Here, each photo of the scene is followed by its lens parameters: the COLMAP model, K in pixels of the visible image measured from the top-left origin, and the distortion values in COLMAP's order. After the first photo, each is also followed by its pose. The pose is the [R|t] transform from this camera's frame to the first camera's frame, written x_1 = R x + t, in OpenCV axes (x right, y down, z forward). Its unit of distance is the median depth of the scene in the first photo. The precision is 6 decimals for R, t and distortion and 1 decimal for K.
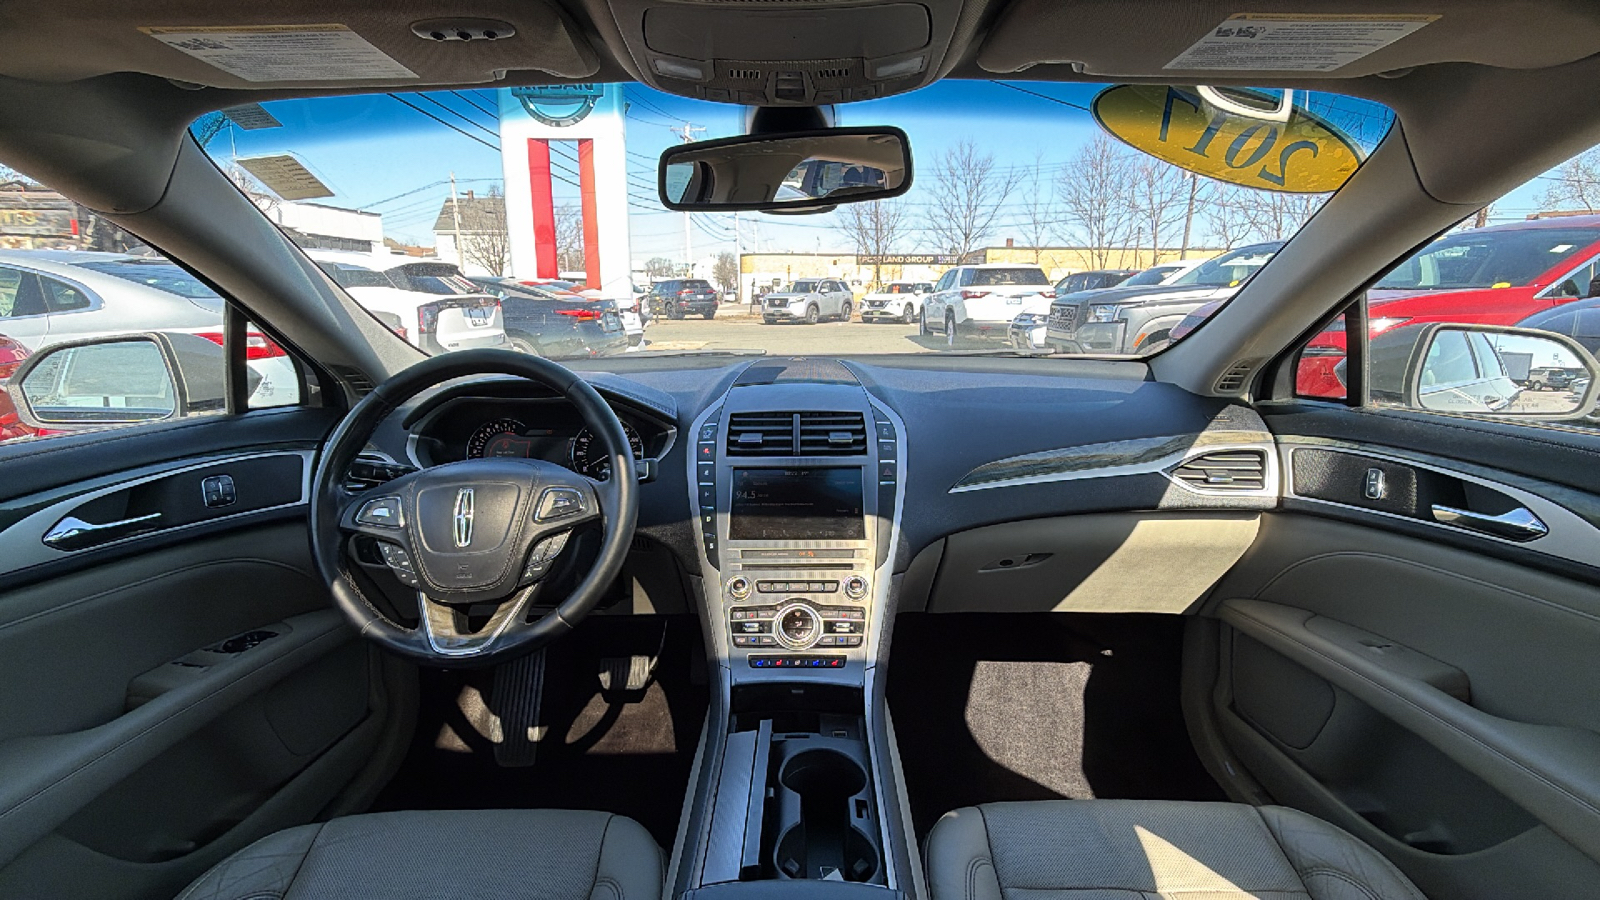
lens RADIAL K [[731.2, 0, 801.5], [0, 731.2, 449.6], [0, 0, 1]] dist [-0.001835, 0.000809]
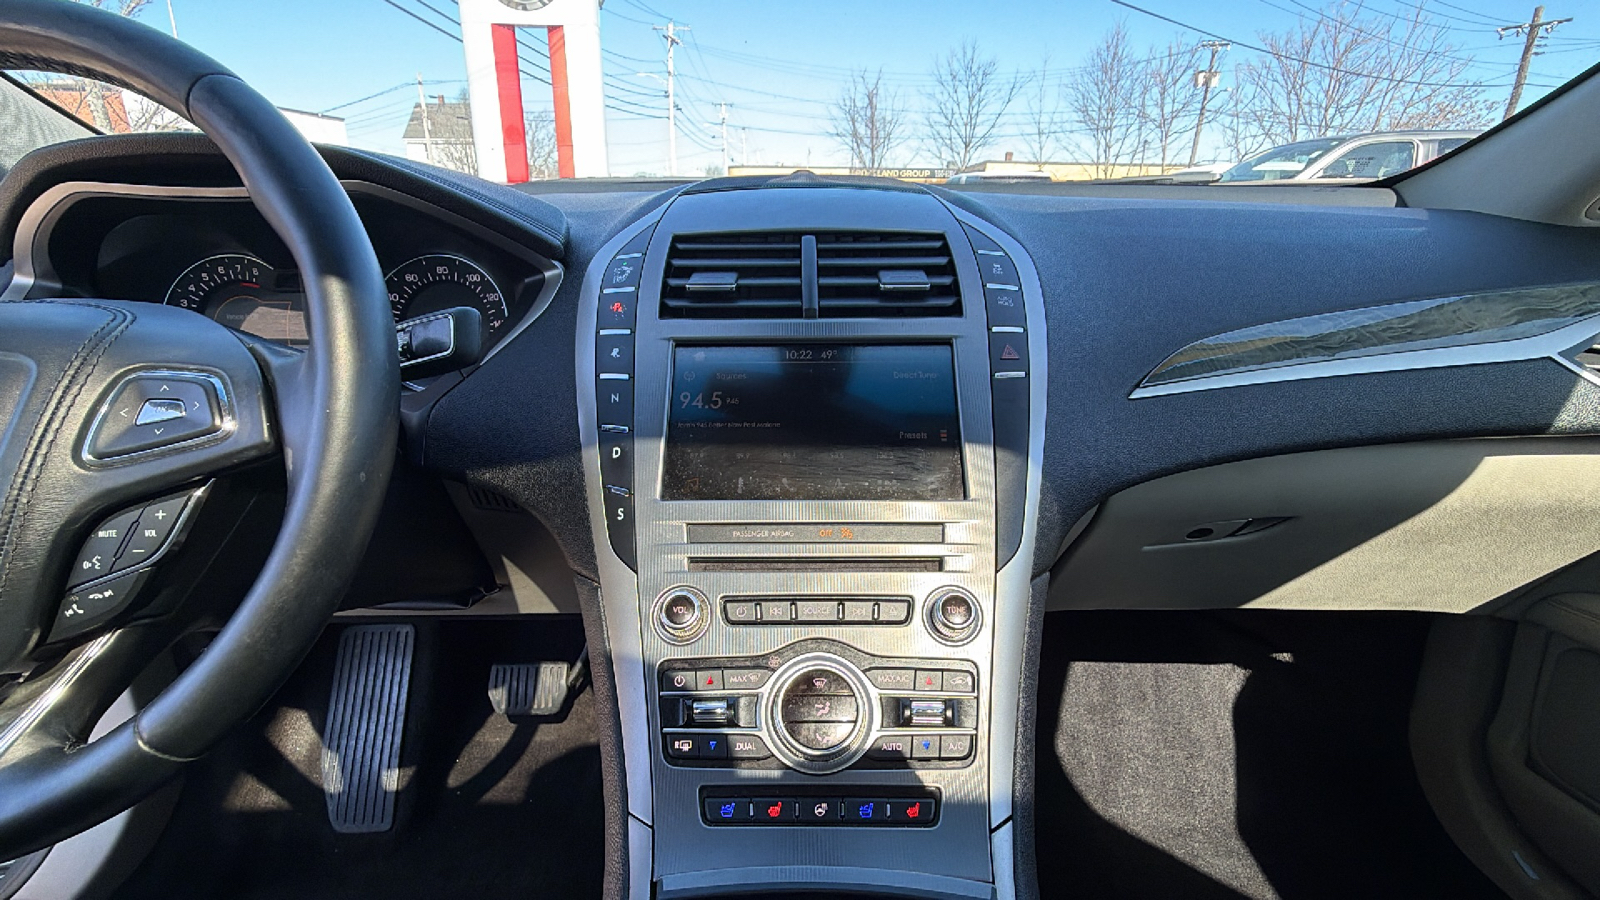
lens RADIAL K [[734.7, 0, 801.8], [0, 734.7, 448.1], [0, 0, 1]] dist [-0.003480, 0.000882]
pose [[0.999903, 0.001551, 0.013860, -0.017770], [-0.002951, 0.994823, 0.101579, 0.041547], [-0.013631, -0.101610, 0.994731, 0.500697]]
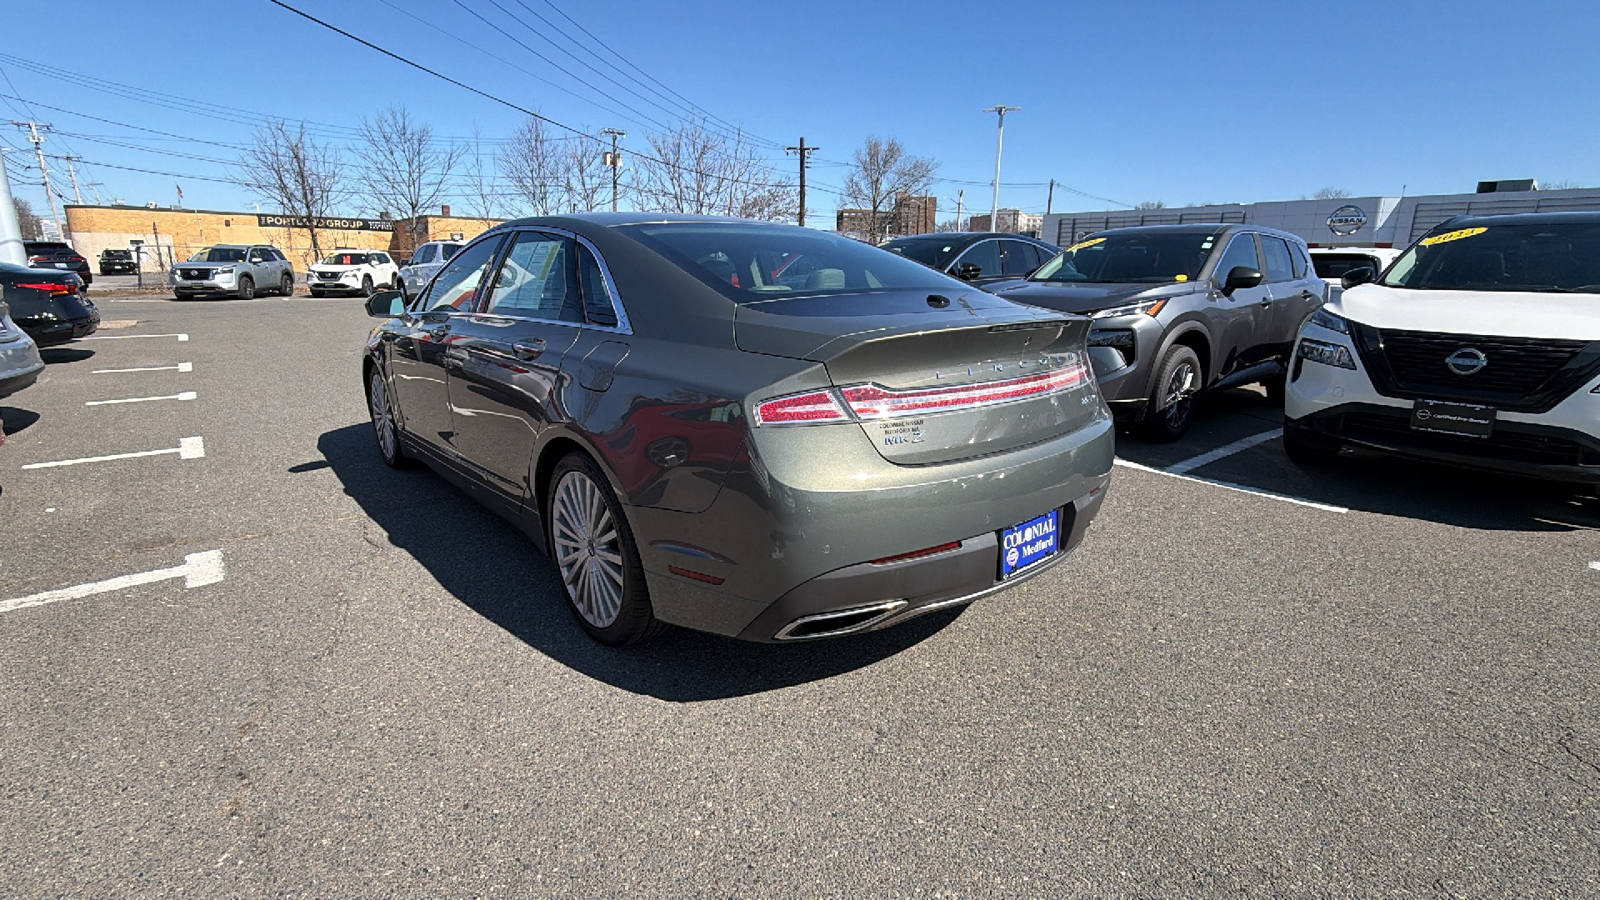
lens RADIAL K [[731.2, 0, 801.5], [0, 731.2, 449.6], [0, 0, 1]] dist [-0.001835, 0.000809]
pose [[0.757034, -0.152301, 0.635377, -1.739005], [0.126966, 0.988207, 0.085598, 0.544453], [-0.640921, 0.015871, 0.767443, -2.982602]]
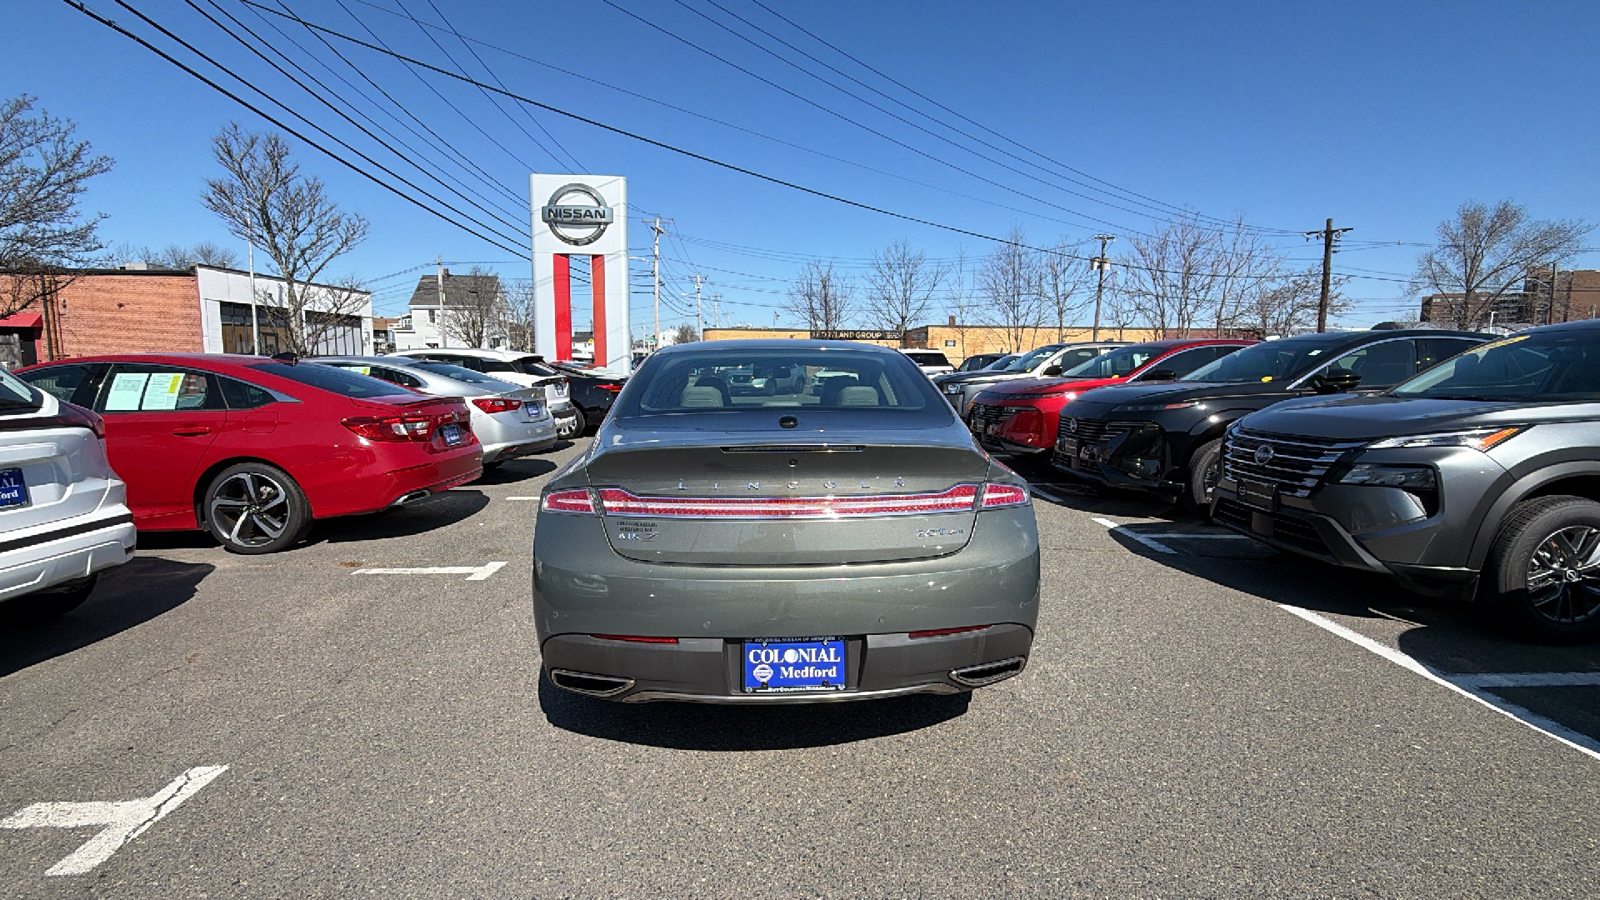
lens RADIAL K [[729.0, 0, 800.0], [0, 729.0, 450.0], [0, 0, 1]] dist [0.004500, -0.000326]
pose [[0.998451, -0.004692, 0.055441, -0.101562], [0.009824, 0.995651, -0.092647, 0.650345], [-0.054765, 0.093048, 0.994154, -3.879945]]
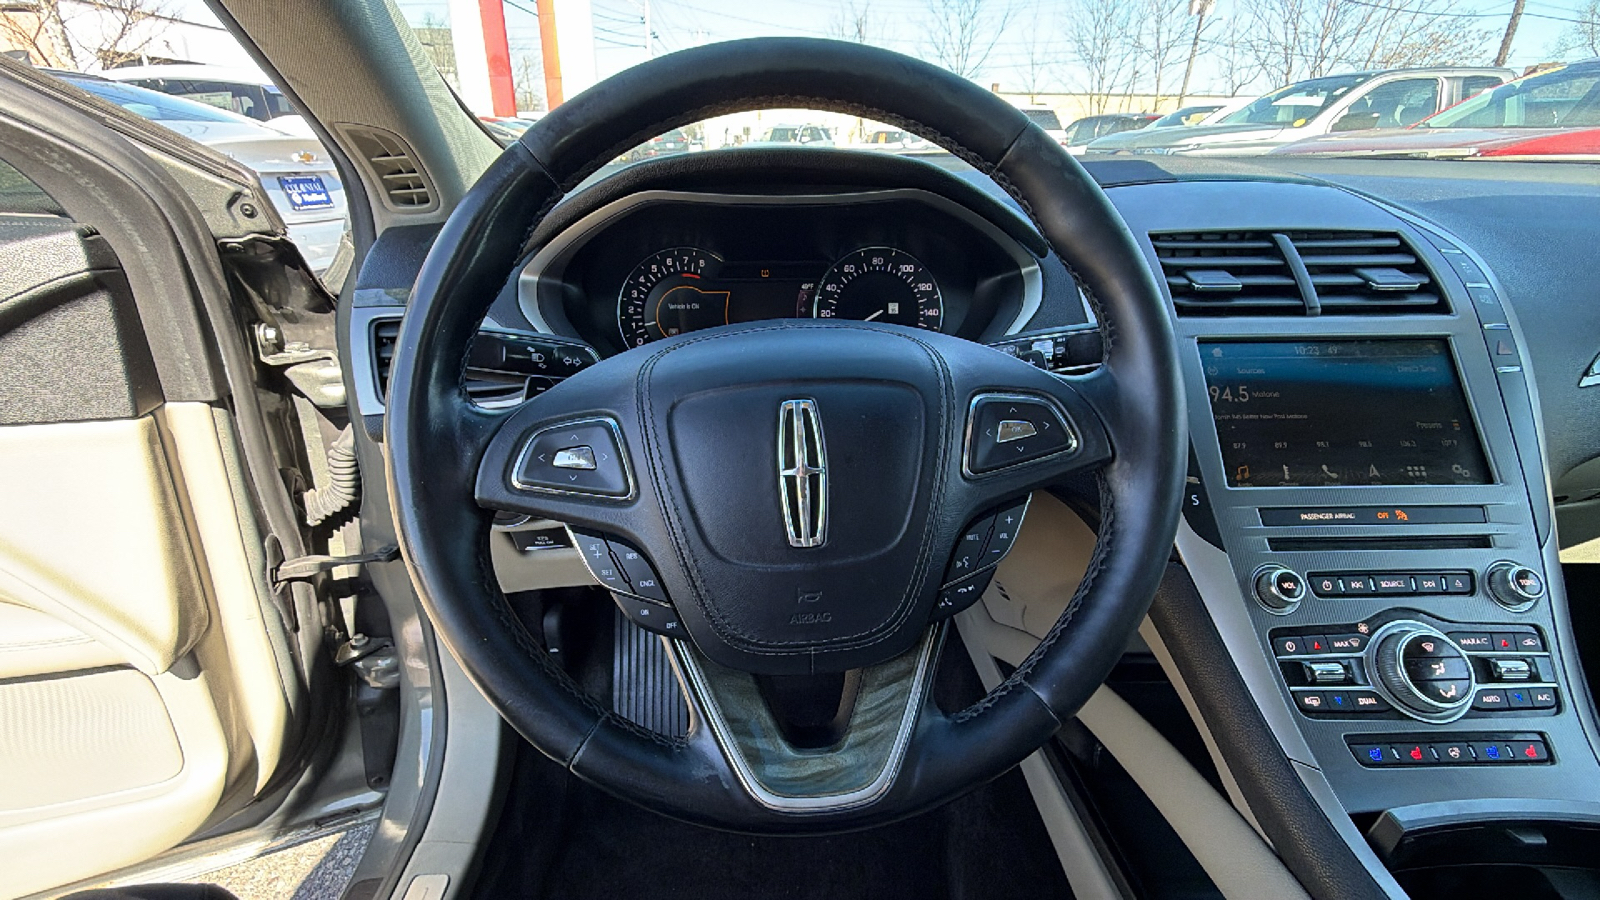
lens RADIAL K [[731.2, 0, 801.5], [0, 731.2, 449.6], [0, 0, 1]] dist [-0.001835, 0.000809]
pose [[0.999198, -0.009802, 0.038827, -0.365577], [0.002537, 0.983127, 0.182909, 0.005867], [-0.039964, -0.182664, 0.982363, 0.473174]]
